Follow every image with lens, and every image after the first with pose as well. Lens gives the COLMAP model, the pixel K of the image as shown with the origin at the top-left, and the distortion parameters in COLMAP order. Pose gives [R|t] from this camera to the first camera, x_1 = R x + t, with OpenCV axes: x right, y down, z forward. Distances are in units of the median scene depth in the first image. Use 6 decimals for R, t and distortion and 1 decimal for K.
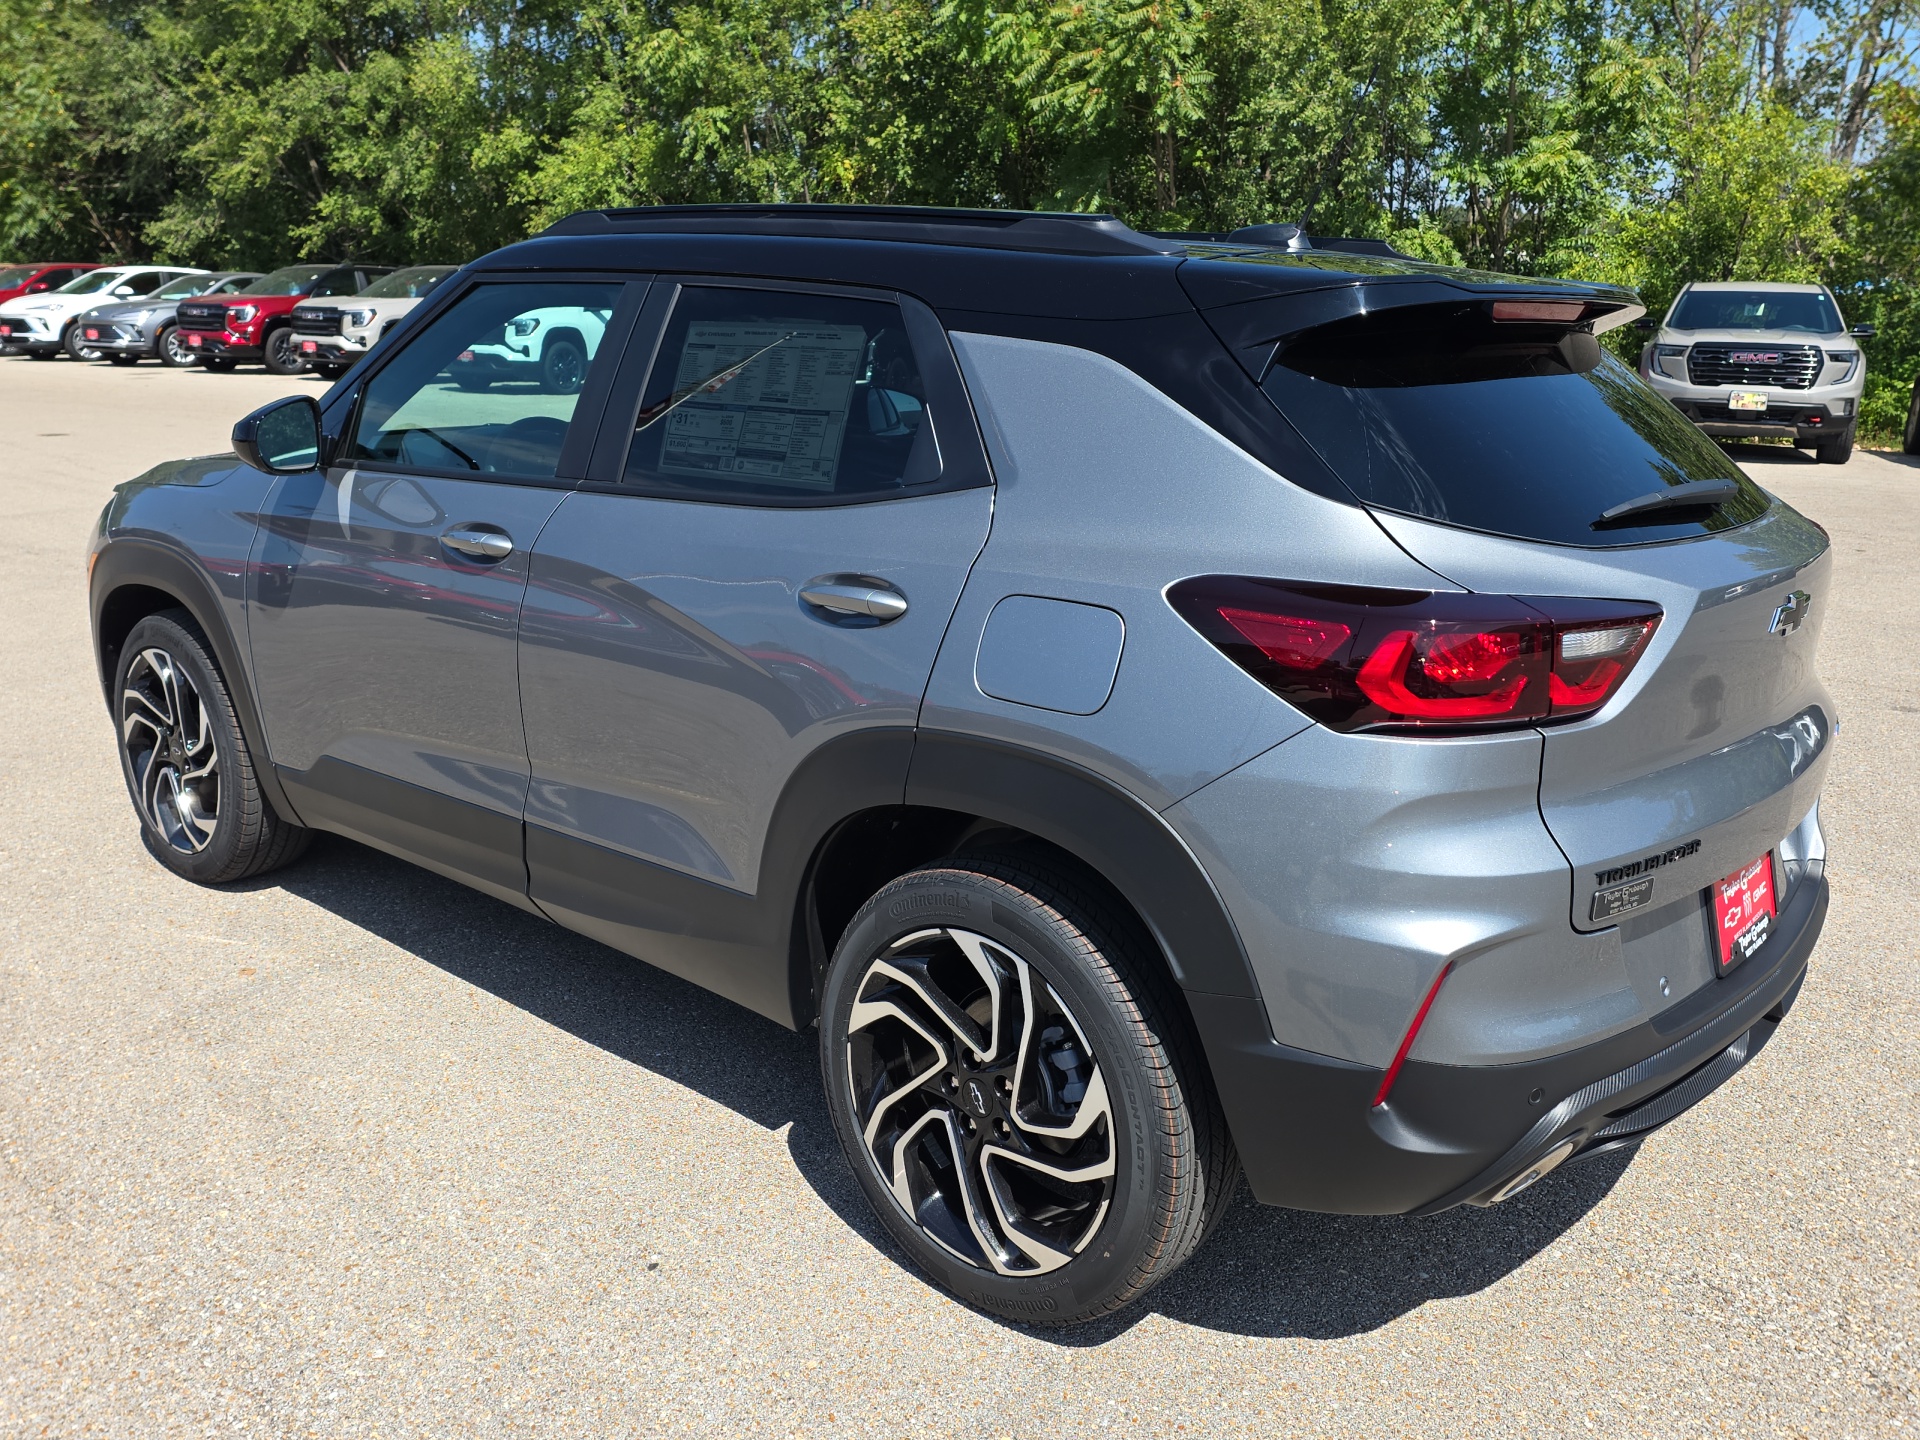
lens RADIAL K [[1636.8, 0, 942.3], [0, 1636.8, 708.6], [0, 0, 1]] dist [0.107954, -0.122729]
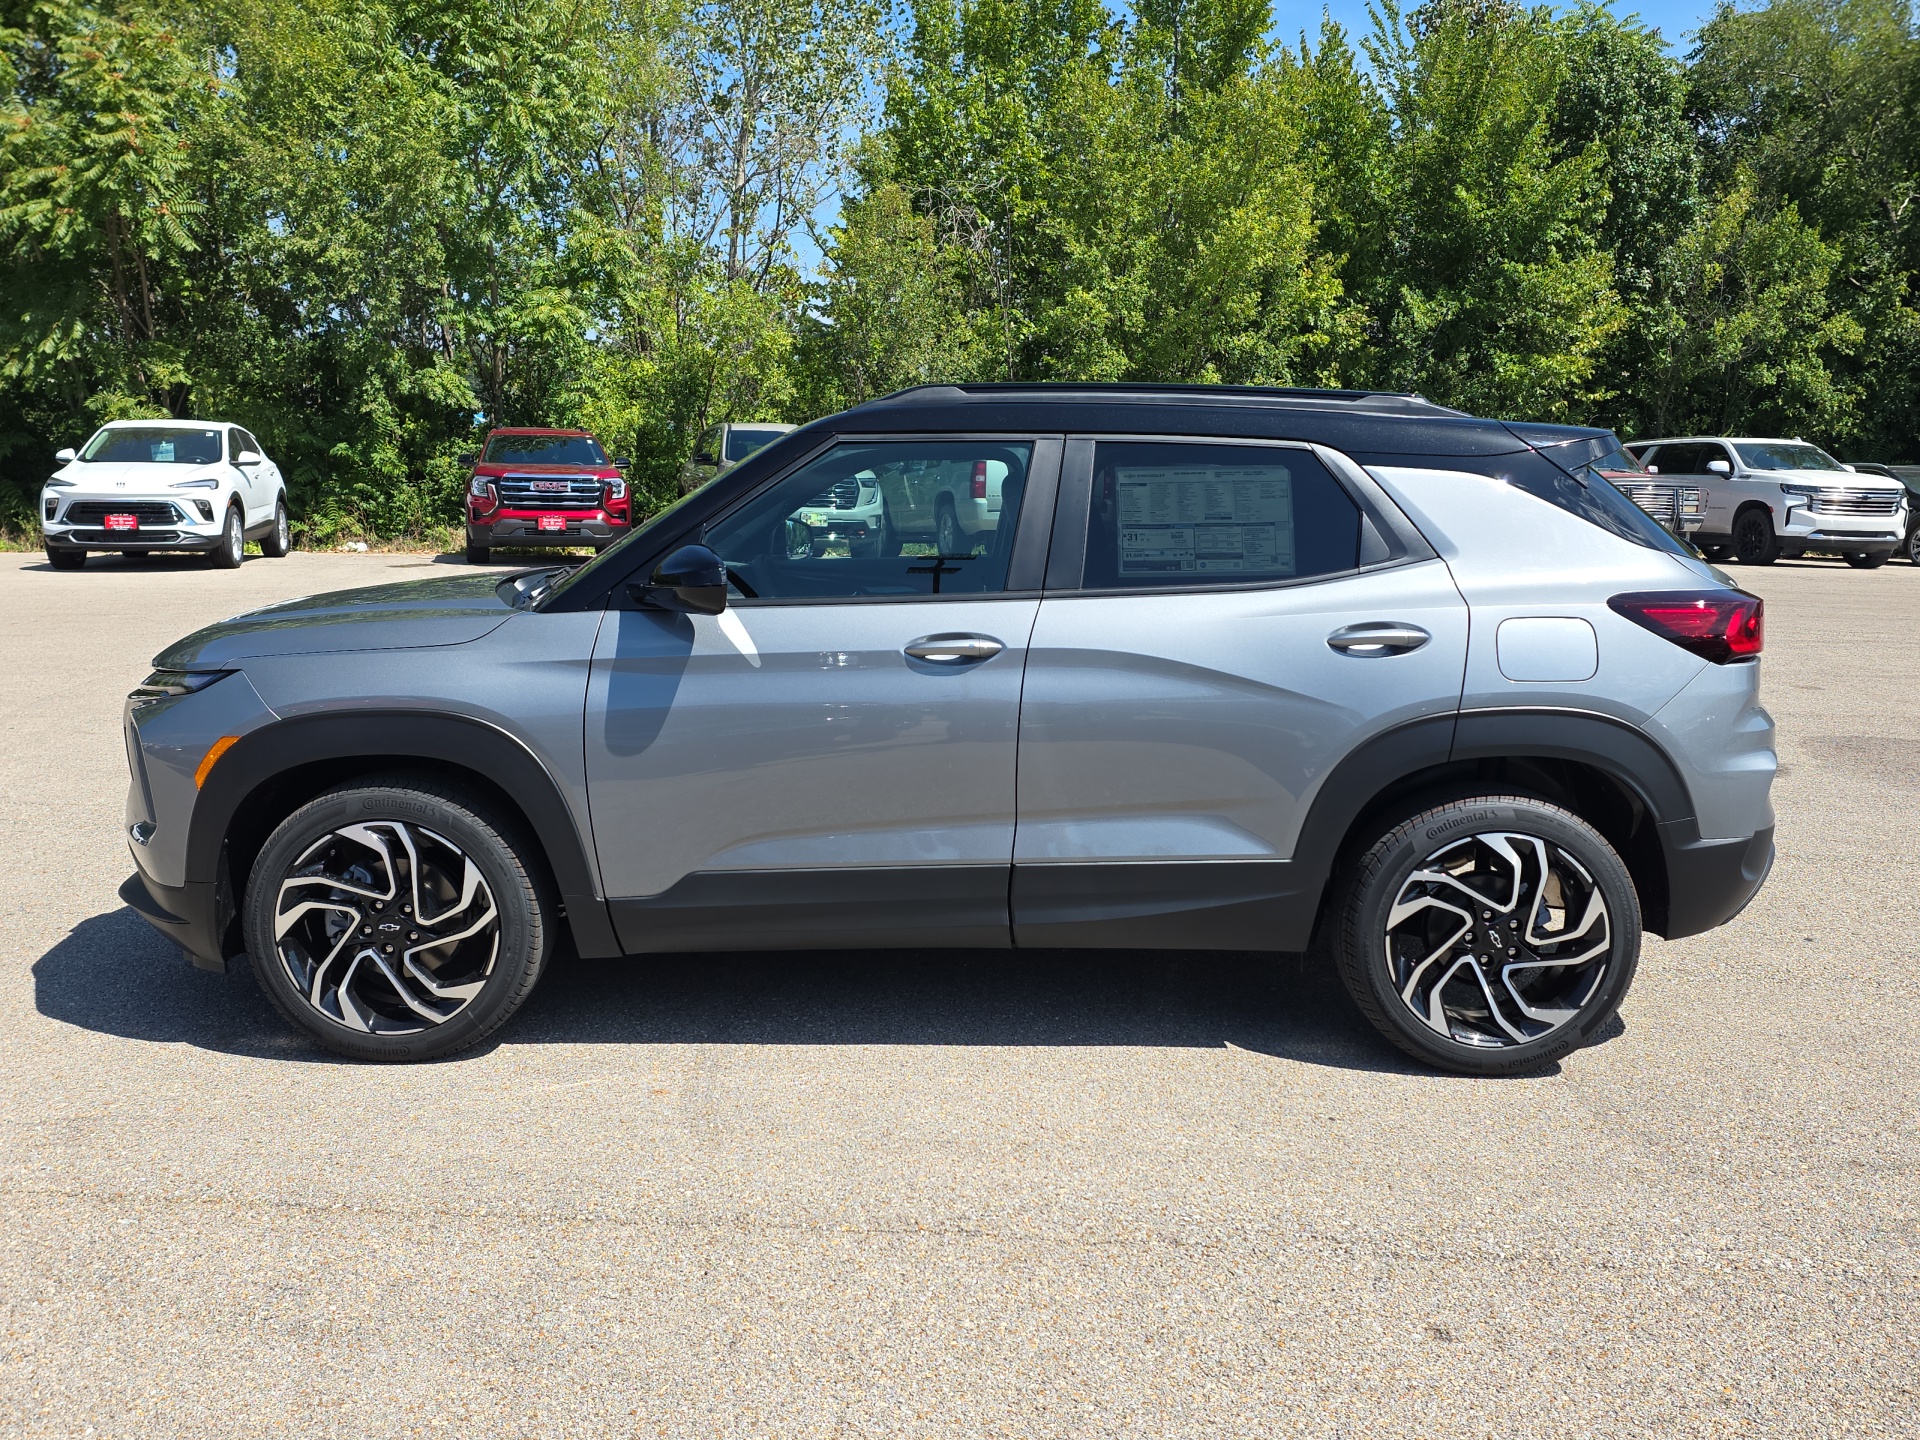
lens RADIAL K [[1692.4, 0, 948.6], [0, 1692.4, 713.7], [0, 0, 1]] dist [0.108312, -0.151074]
pose [[0.743889, -0.117356, 0.657918, -1.105831], [0.168244, 0.985640, -0.014416, -0.033379], [-0.646779, 0.121414, 0.752951, 0.053012]]
